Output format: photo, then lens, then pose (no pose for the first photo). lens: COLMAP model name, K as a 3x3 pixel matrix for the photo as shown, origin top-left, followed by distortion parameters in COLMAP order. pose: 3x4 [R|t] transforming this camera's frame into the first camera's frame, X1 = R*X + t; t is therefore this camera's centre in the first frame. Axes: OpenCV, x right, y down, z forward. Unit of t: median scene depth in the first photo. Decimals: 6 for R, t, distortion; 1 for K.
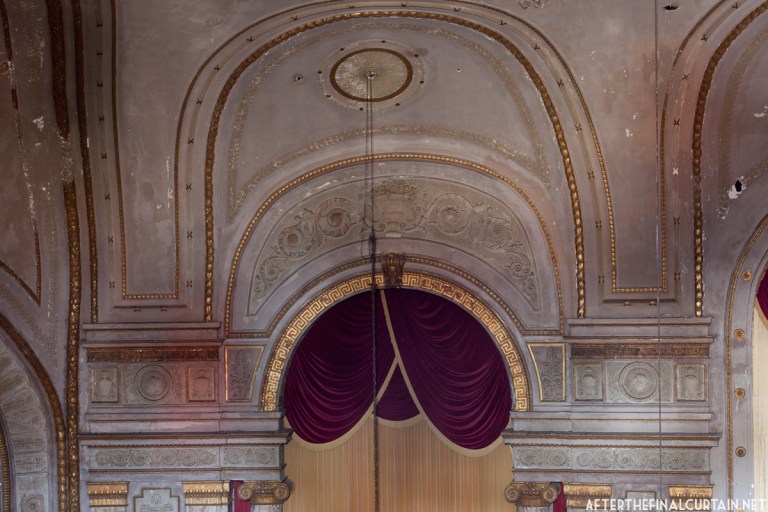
lens RADIAL K [[1462.2, 0, 380.6], [0, 1462.2, 260.9], [0, 0, 1]] dist [-0.036477, 0.000000]
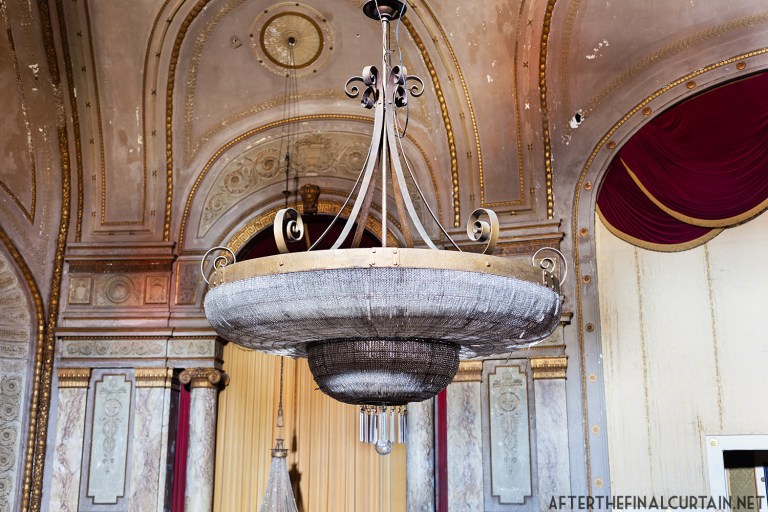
lens RADIAL K [[852.4, 0, 388.0], [0, 852.4, 257.3], [0, 0, 1]] dist [-0.020834, 0.000000]
pose [[0.999374, 0.003318, -0.035210, 0.104281], [-0.011626, 0.971085, -0.238452, 0.235368], [0.033401, 0.238712, 0.970516, 0.300523]]
